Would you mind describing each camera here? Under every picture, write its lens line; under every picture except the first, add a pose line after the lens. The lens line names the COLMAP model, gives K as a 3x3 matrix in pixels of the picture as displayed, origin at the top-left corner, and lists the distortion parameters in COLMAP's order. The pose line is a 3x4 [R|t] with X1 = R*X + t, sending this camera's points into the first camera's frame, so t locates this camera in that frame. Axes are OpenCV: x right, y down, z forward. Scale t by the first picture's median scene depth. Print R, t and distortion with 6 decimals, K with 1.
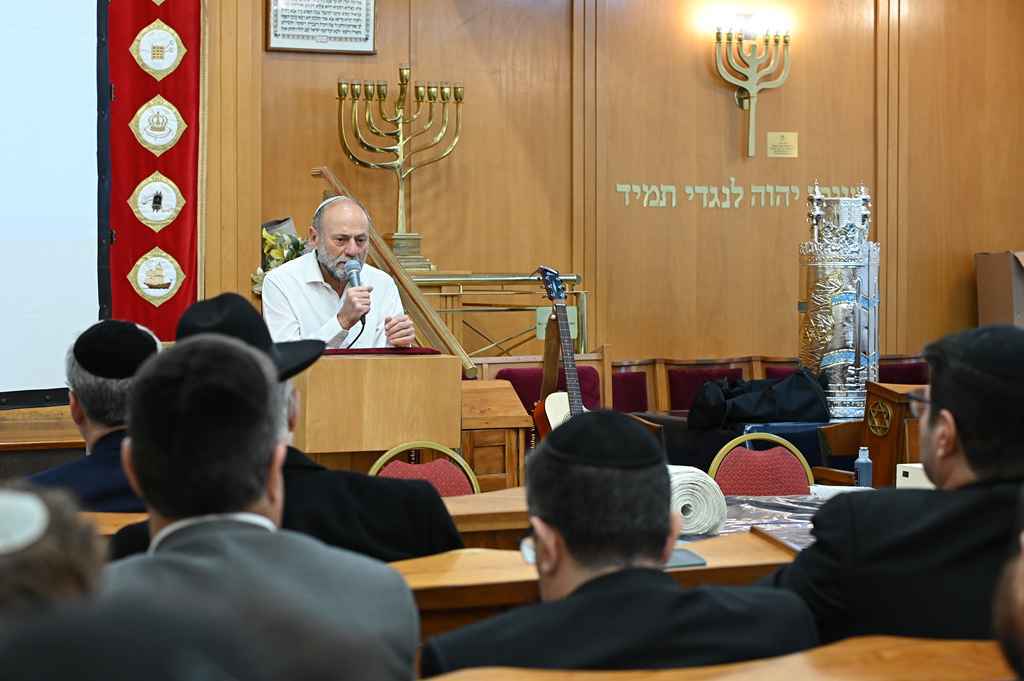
lens RADIAL K [[2552.9, 0, 512.0], [0, 2552.9, 340.5], [0, 0, 1]] dist [-0.107928, 0.672678]
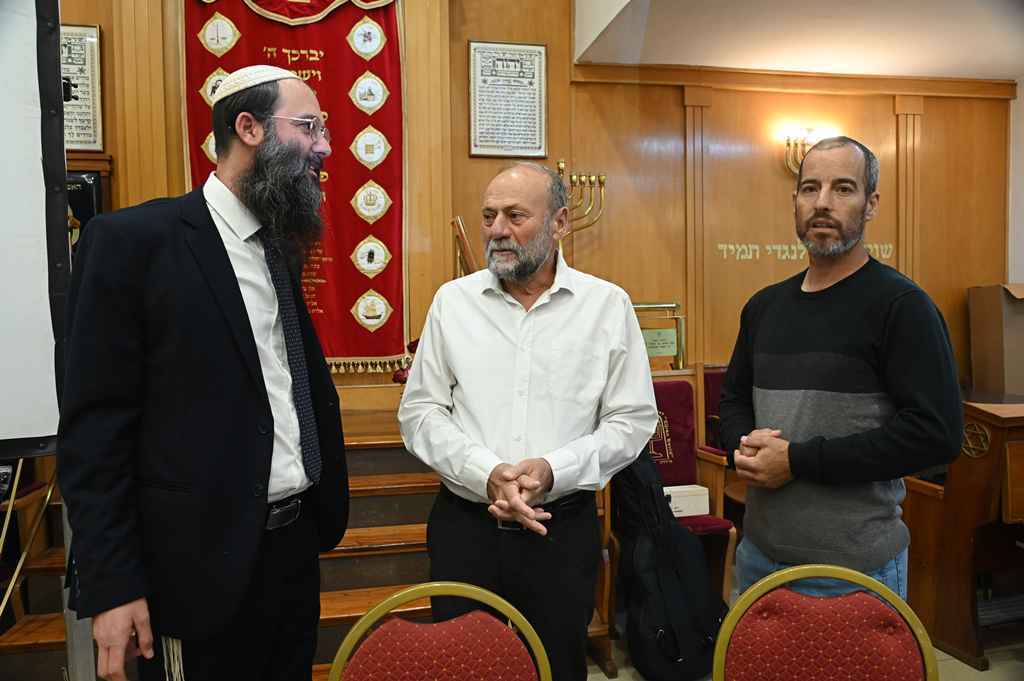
lens RADIAL K [[780.3, 0, 512.0], [0, 780.3, 340.5], [0, 0, 1]] dist [-0.032265, 0.004773]
pose [[0.971077, -0.006762, -0.238672, 0.034861], [0.008997, 0.999925, 0.008273, -0.010757], [0.238598, -0.010181, 0.971065, 0.568145]]
